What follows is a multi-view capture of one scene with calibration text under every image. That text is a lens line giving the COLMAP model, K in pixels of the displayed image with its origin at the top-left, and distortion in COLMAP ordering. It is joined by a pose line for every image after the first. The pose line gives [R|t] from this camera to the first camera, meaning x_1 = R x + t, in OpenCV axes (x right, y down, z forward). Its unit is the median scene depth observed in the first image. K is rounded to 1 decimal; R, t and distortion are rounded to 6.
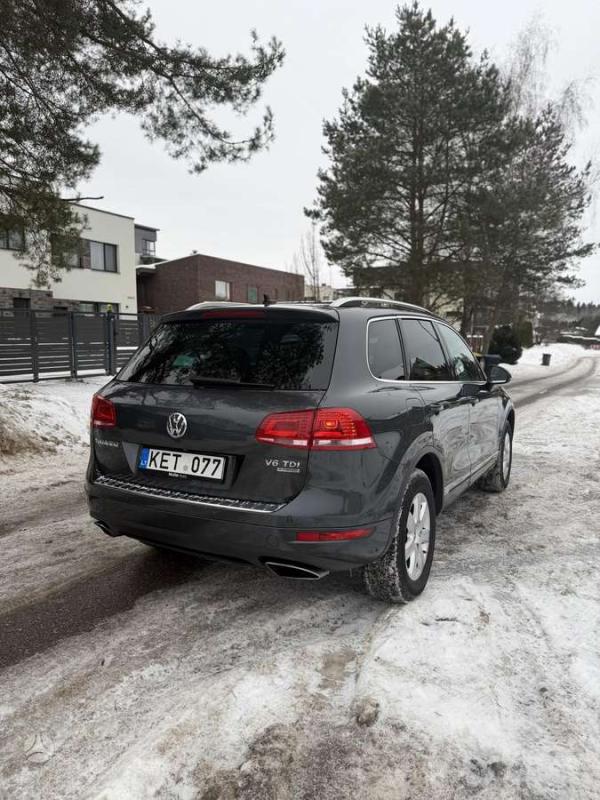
lens RADIAL K [[568.7, 0, 302.0], [0, 568.7, 400.5], [0, 0, 1]] dist [0.033244, -0.032620]
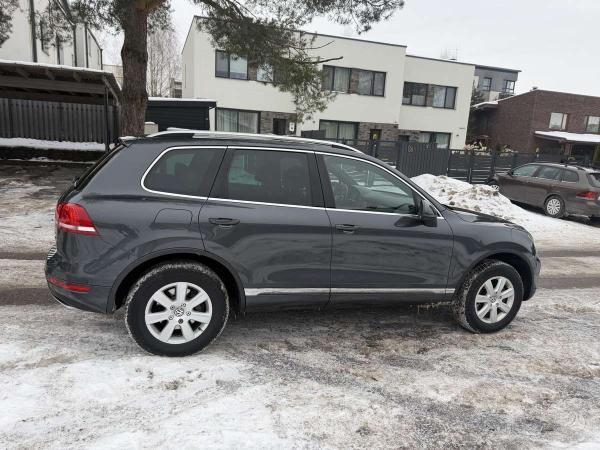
lens RADIAL K [[426.5, 0, 302.2], [0, 426.5, 223.5], [0, 0, 1]] dist [0.033244, -0.032620]
pose [[0.724993, 0.150953, -0.672010, 0.842510], [-0.122840, 0.988383, 0.089495, -0.076117], [0.677713, 0.017666, 0.735114, 0.362963]]
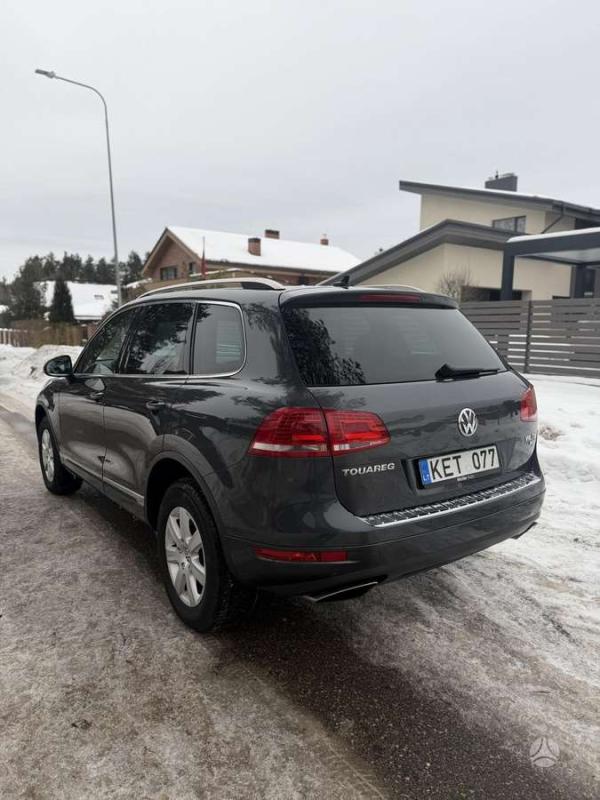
lens RADIAL K [[568.7, 0, 304.1], [0, 568.7, 398.3], [0, 0, 1]] dist [0.033244, -0.032620]
pose [[0.399371, -0.113978, 0.909677, -0.790671], [0.086213, 0.992514, 0.086507, -0.066124], [-0.912727, 0.043878, 0.406208, 0.601735]]
